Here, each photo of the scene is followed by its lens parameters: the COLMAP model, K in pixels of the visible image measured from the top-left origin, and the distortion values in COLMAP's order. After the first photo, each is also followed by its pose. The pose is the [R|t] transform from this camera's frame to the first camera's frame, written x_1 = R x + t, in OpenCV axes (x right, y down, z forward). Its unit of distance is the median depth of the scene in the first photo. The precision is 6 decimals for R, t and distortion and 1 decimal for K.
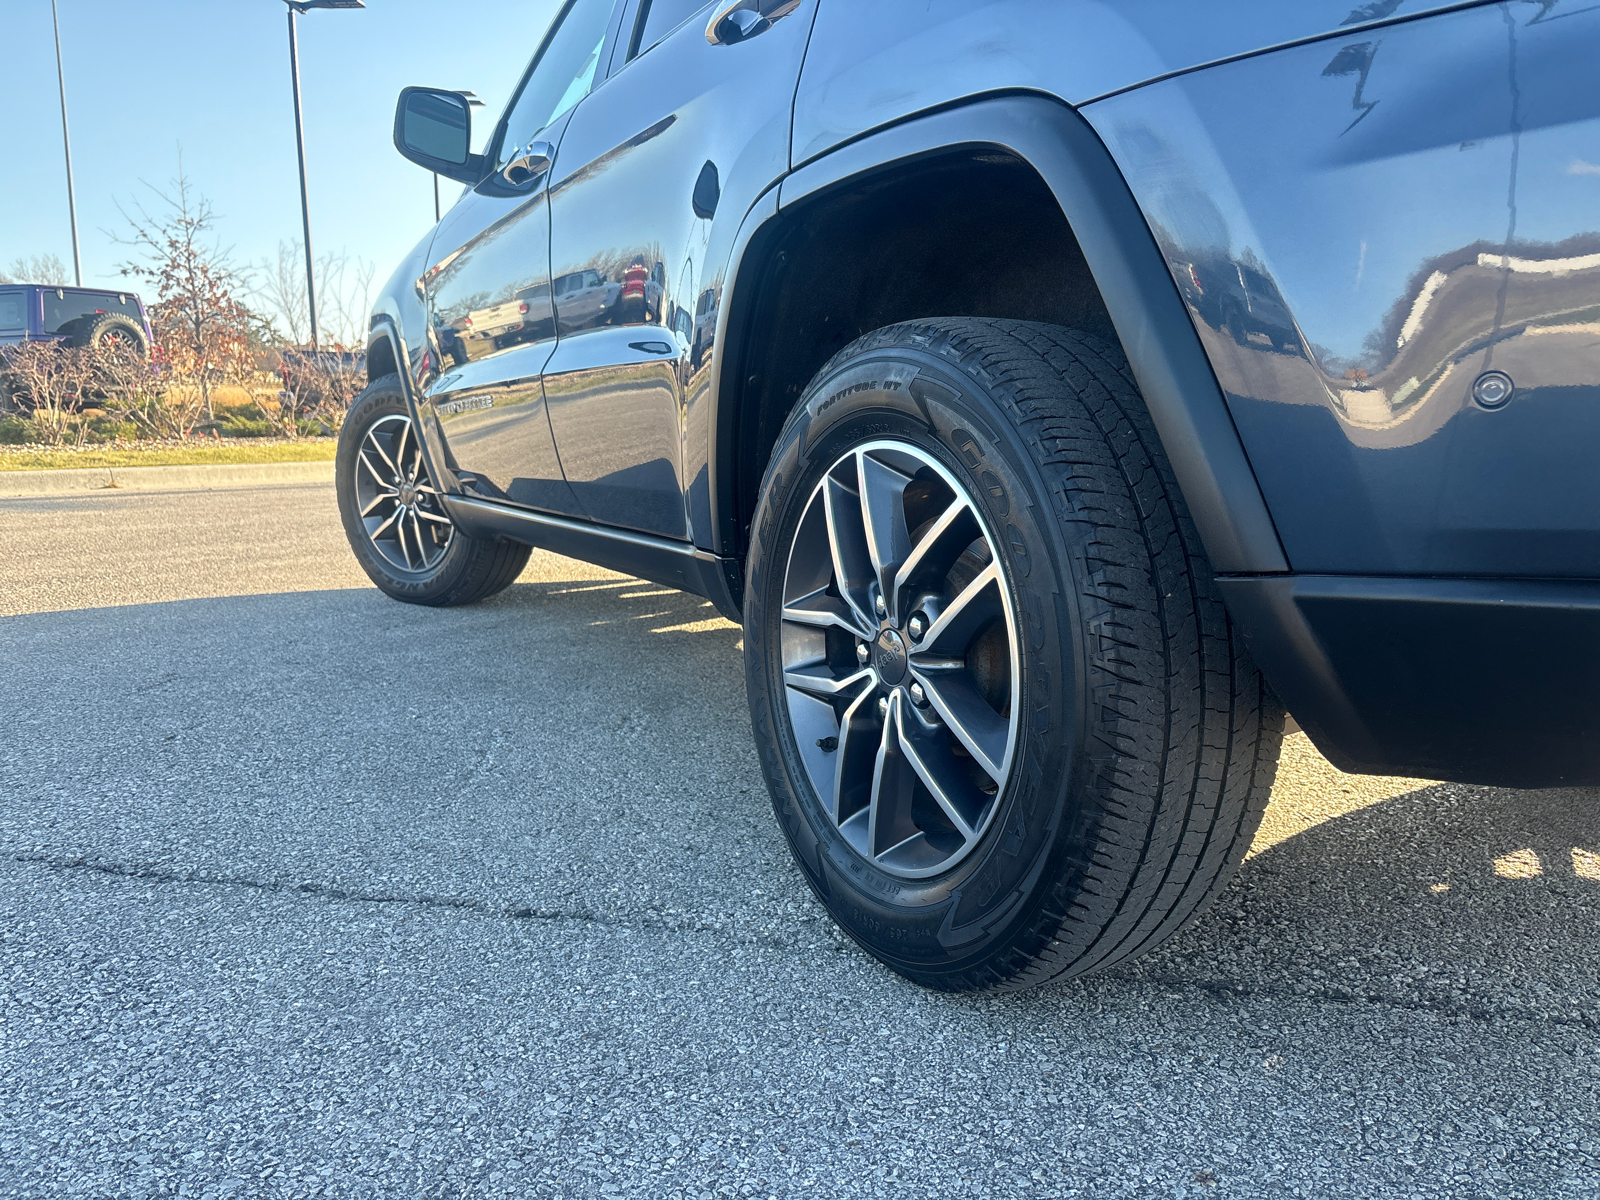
lens RADIAL K [[1208.4, 0, 777.9], [0, 1208.4, 598.1], [0, 0, 1]] dist [0.021947, -0.004702]
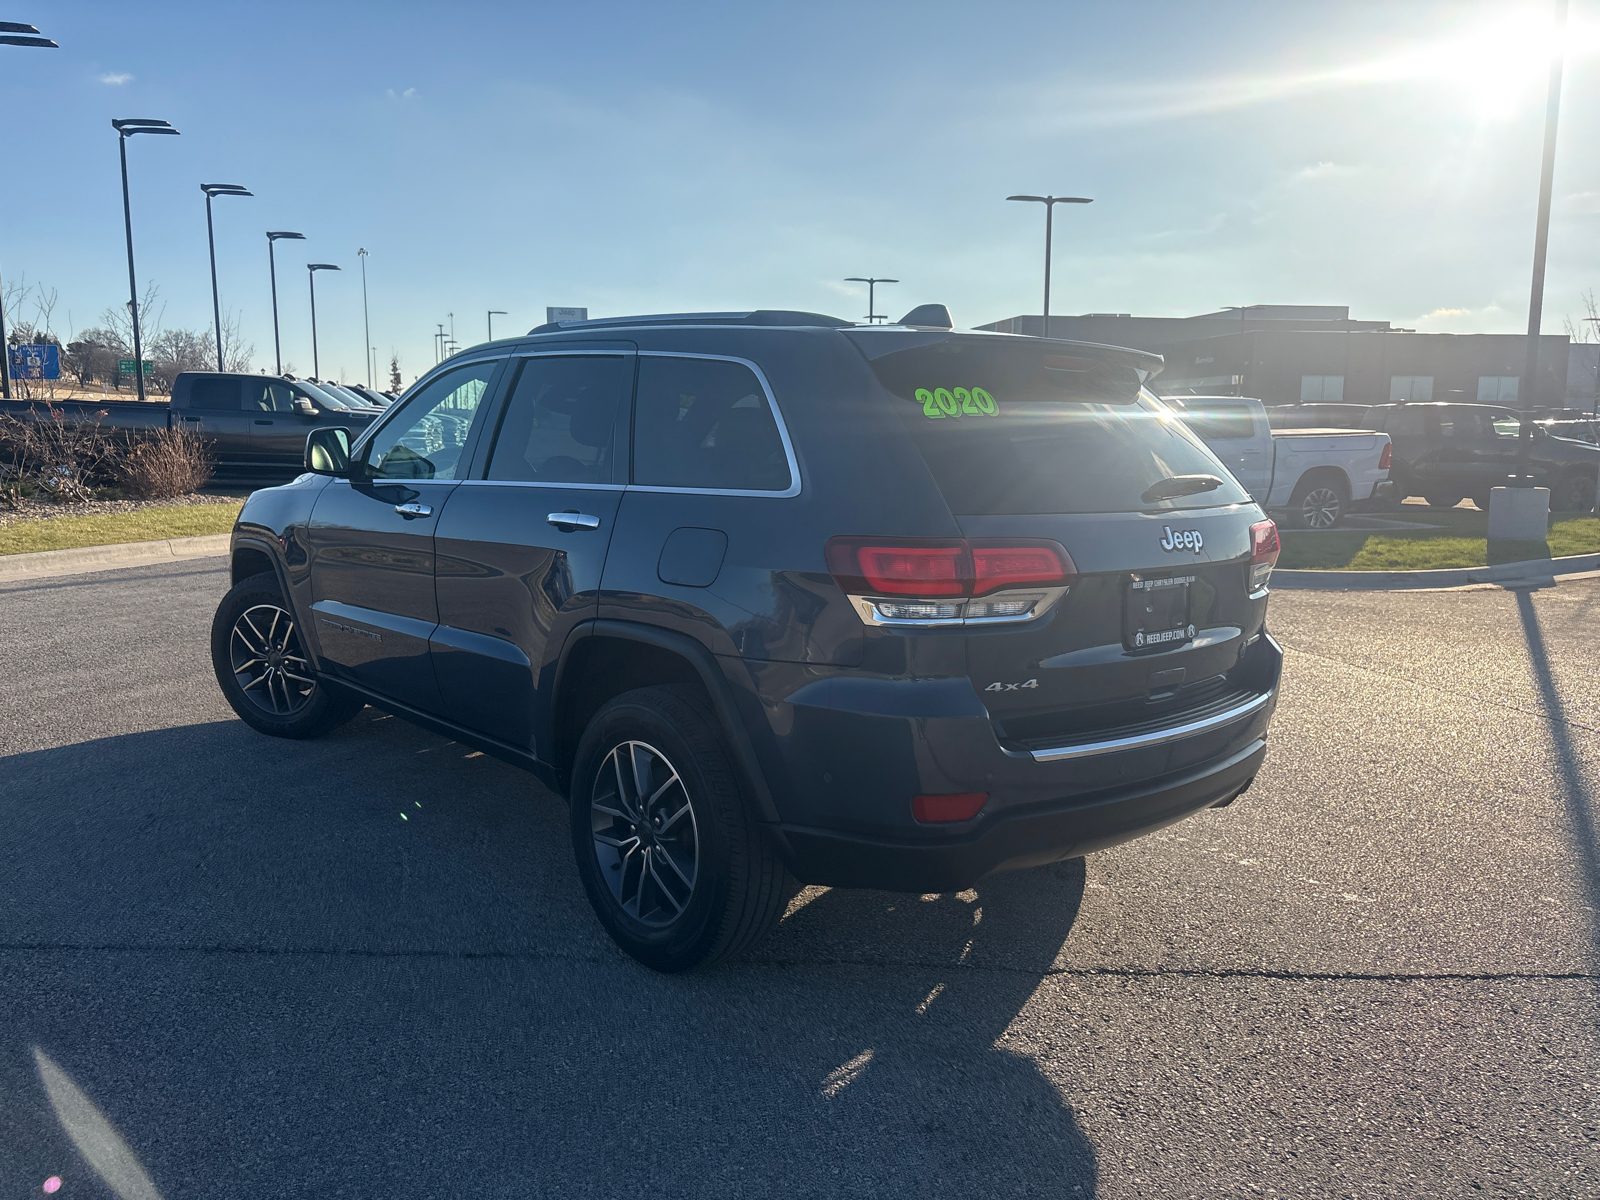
lens RADIAL K [[1205.2, 0, 785.0], [0, 1205.2, 602.7], [0, 0, 1]] dist [0.024468, -0.003692]
pose [[0.970144, -0.009890, 0.242329, -0.197130], [0.010808, 0.999939, -0.002460, -0.368960], [-0.242290, 0.005005, 0.970191, -1.267429]]
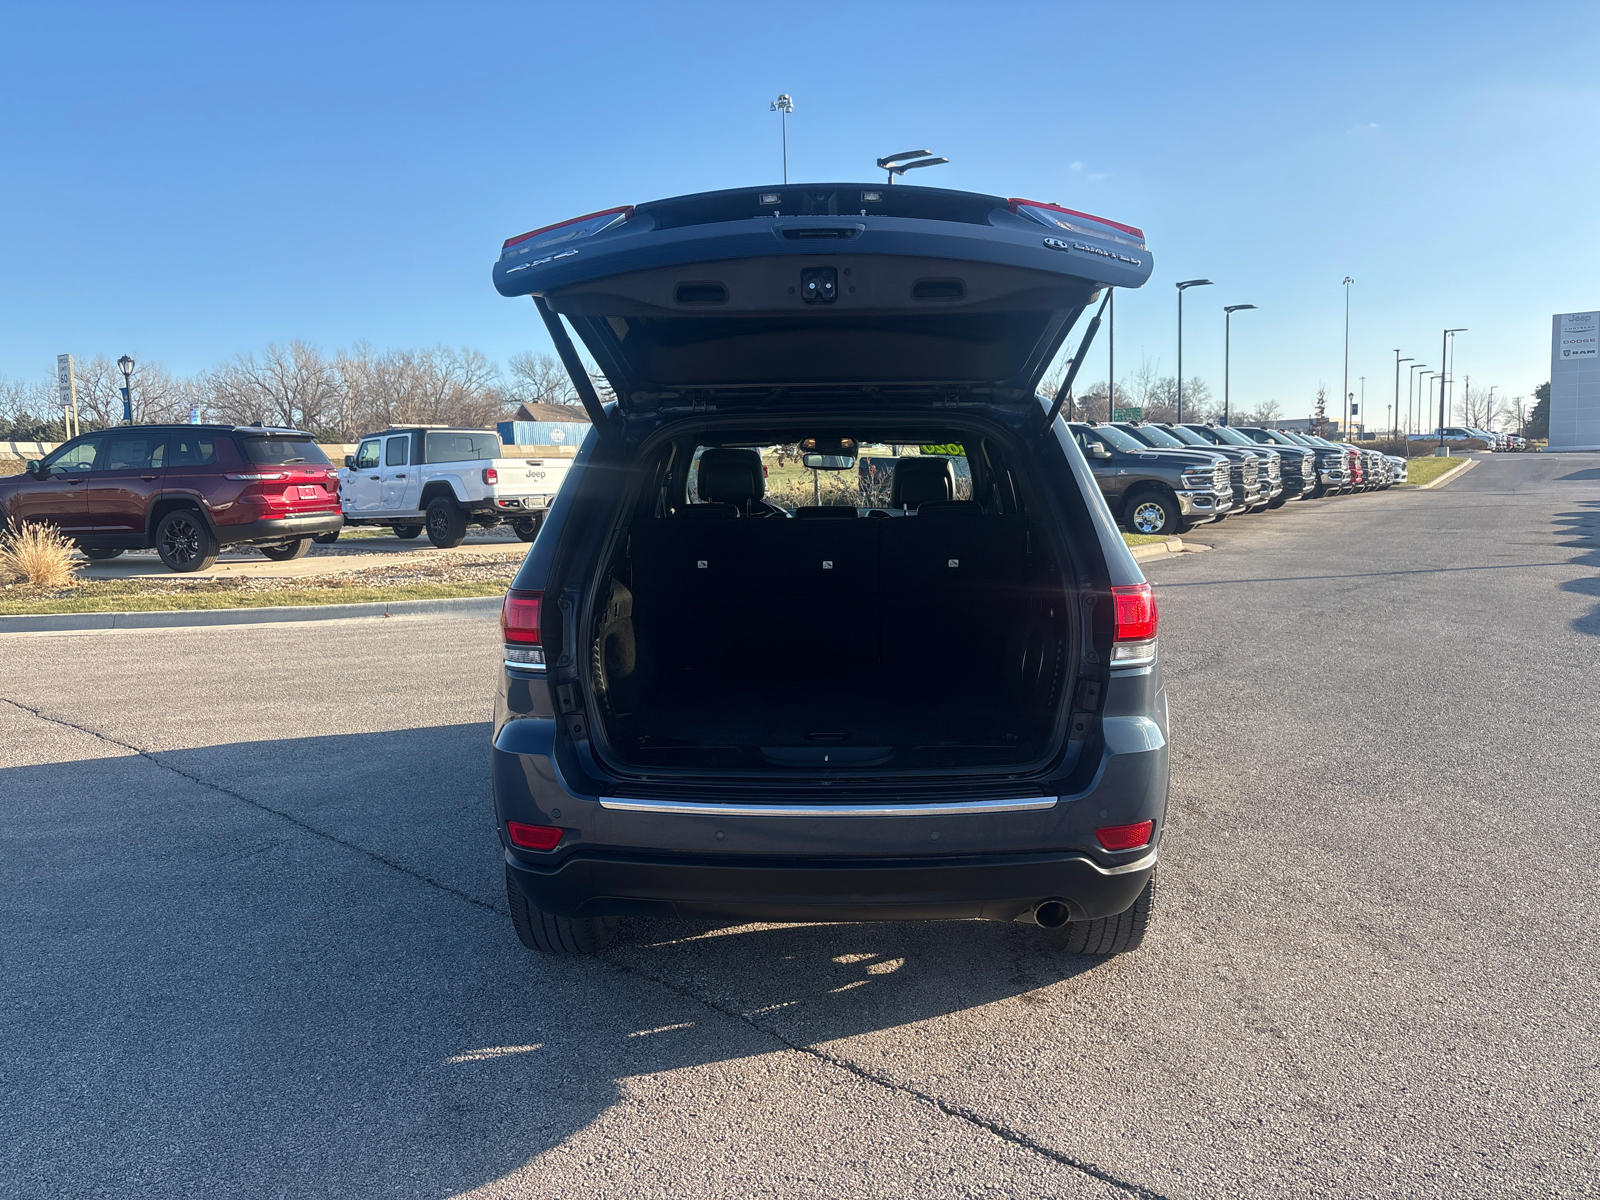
lens RADIAL K [[1205.2, 0, 785.0], [0, 1205.2, 602.7], [0, 0, 1]] dist [0.024468, -0.003692]
pose [[0.872229, 0.047993, -0.486738, 1.814050], [-0.061787, 0.998013, -0.012316, -0.449357], [0.485180, 0.040817, 0.873461, -1.133495]]
